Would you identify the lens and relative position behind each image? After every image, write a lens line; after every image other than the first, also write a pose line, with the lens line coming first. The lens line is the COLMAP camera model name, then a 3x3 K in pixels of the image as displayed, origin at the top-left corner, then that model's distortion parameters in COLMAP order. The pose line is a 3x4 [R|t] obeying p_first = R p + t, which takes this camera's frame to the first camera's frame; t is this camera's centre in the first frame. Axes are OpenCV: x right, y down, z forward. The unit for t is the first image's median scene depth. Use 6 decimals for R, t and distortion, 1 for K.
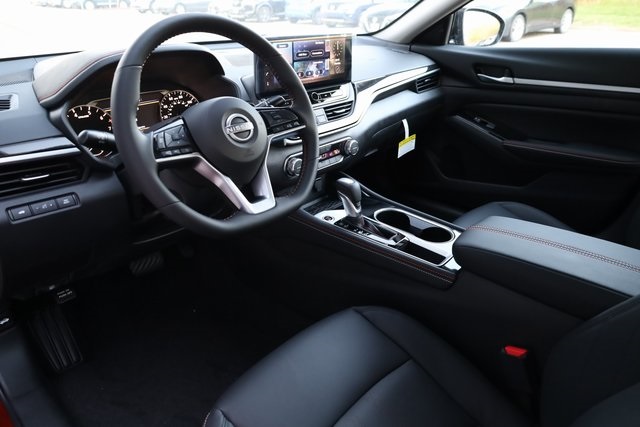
lens RADIAL K [[454.0, 0, 320.0], [0, 454.0, 213.5], [0, 0, 1]] dist [0.003140, 0.003156]
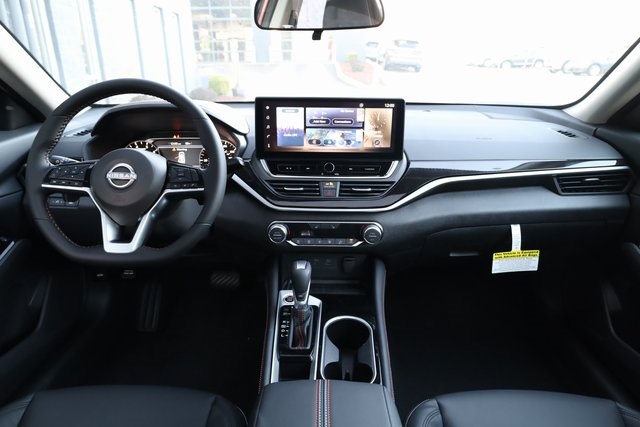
lens RADIAL K [[438.7, 0, 320.0], [0, 438.7, 213.5], [0, 0, 1]] dist [-0.027245, 0.000500]
pose [[0.636808, 0.251019, -0.729017, 0.631283], [-0.322078, 0.945677, 0.044280, -0.202445], [0.700530, 0.206602, 0.683062, 0.408562]]
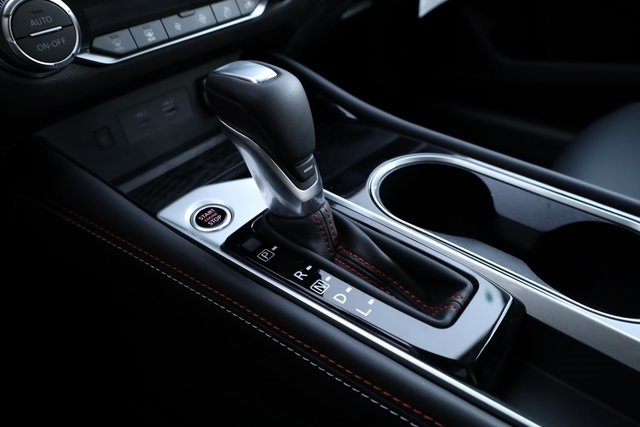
lens RADIAL K [[438.7, 0, 320.0], [0, 438.7, 213.5], [0, 0, 1]] dist [-0.027245, 0.000500]
pose [[0.996285, -0.085914, -0.005870, 0.087014], [0.085298, 0.975190, 0.204277, -0.041554], [-0.011826, -0.204018, 0.978896, 0.723155]]
